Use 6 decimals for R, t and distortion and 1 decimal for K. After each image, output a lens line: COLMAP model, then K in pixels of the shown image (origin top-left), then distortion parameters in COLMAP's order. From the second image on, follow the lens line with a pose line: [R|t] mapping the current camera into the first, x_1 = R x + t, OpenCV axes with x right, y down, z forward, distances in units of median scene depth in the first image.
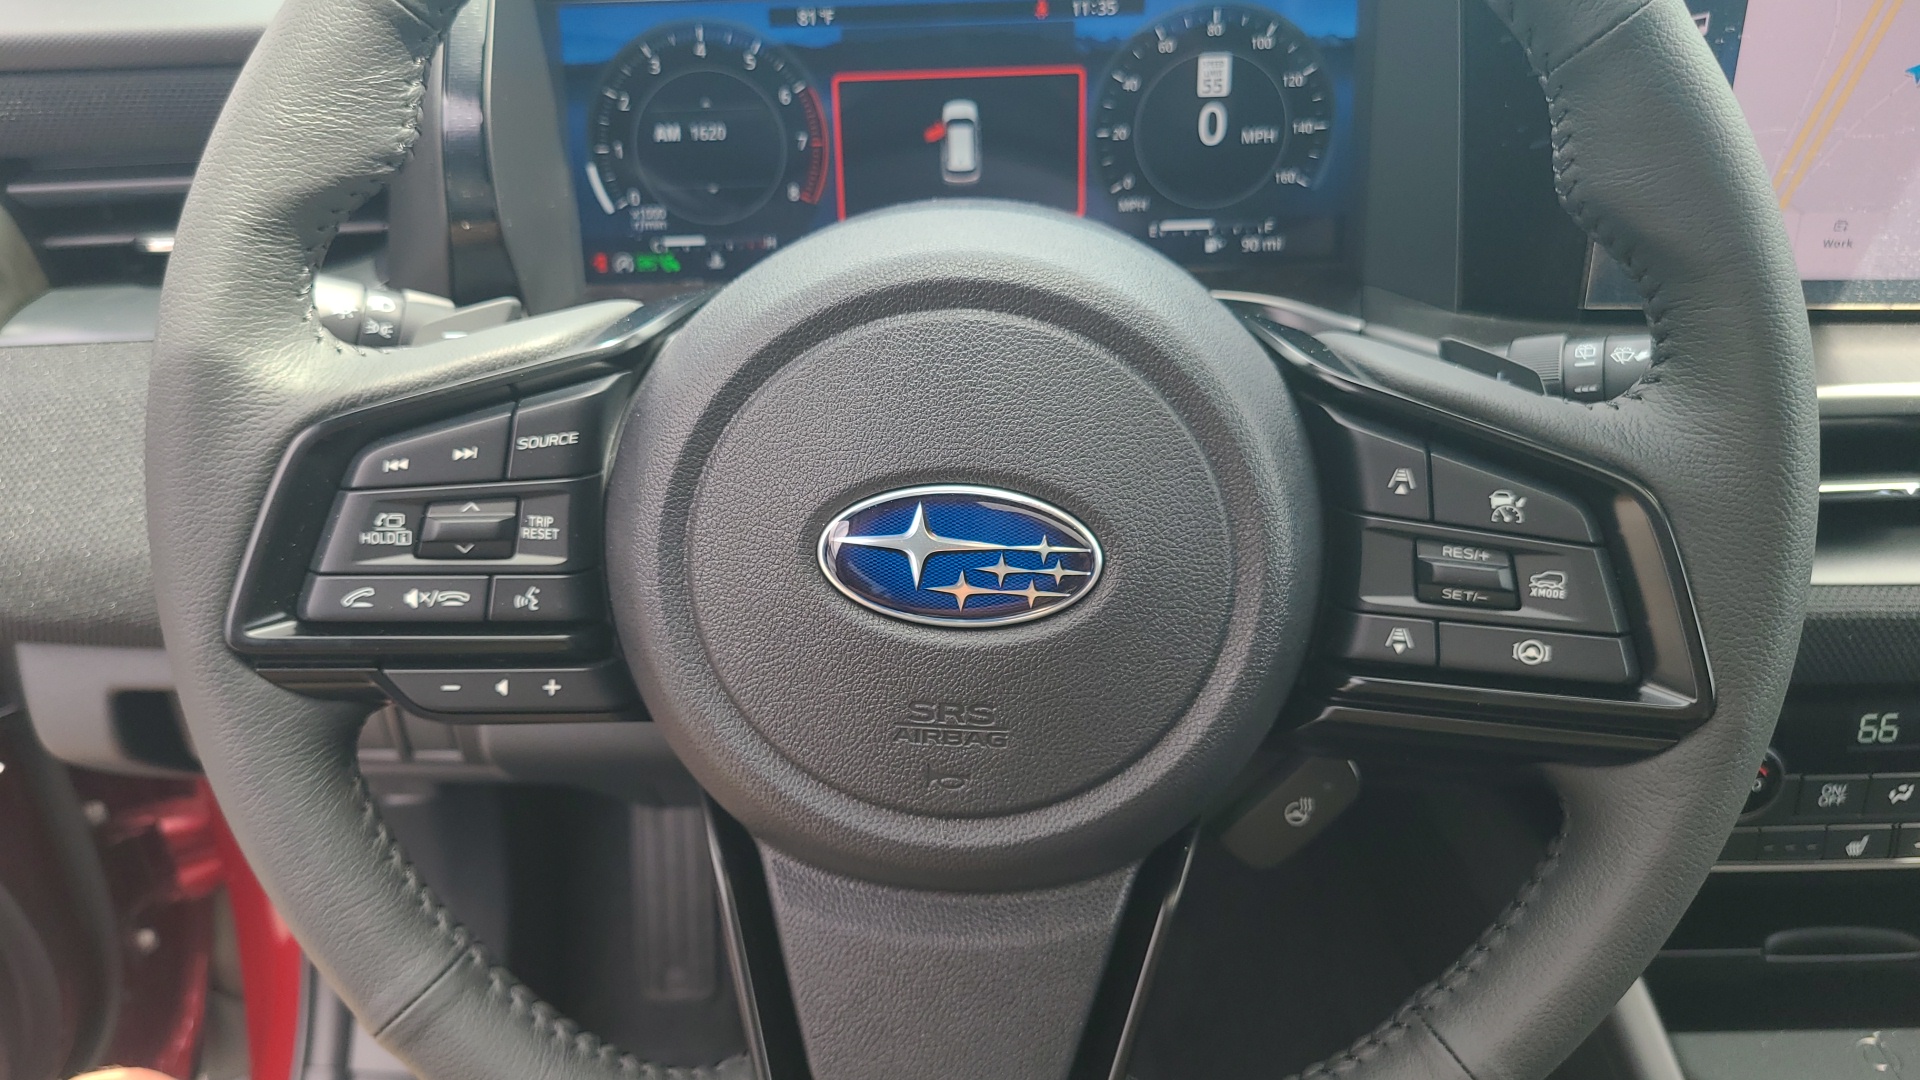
lens RADIAL K [[1485.2, 0, 936.8], [0, 1485.2, 544.6], [0, 0, 1]] dist [0.022125, -0.013905]
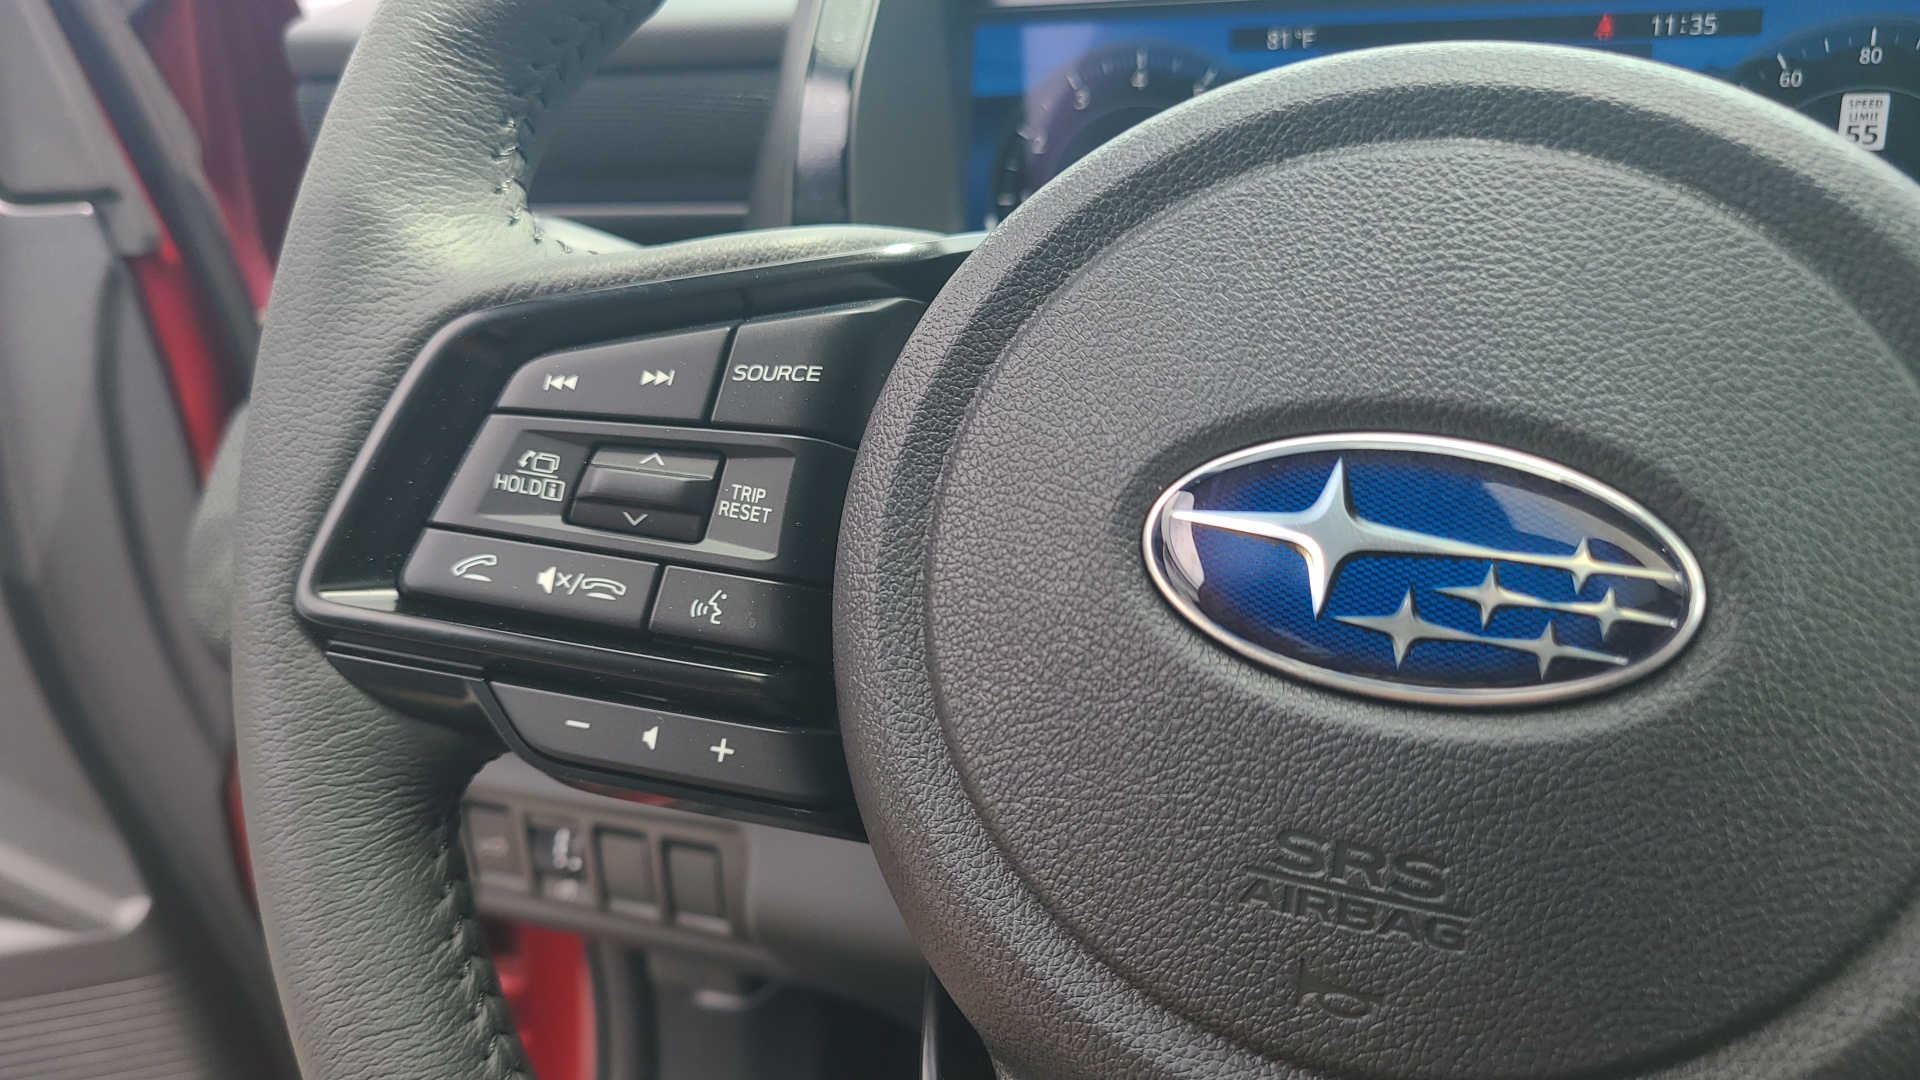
lens RADIAL K [[1485.2, 0, 936.8], [0, 1485.2, 544.6], [0, 0, 1]] dist [0.022125, -0.013905]
pose [[0.950197, 0.101416, -0.294687, 0.011140], [-0.156191, 0.973214, -0.168695, 0.109545], [0.269686, 0.206321, 0.940586, 0.423923]]
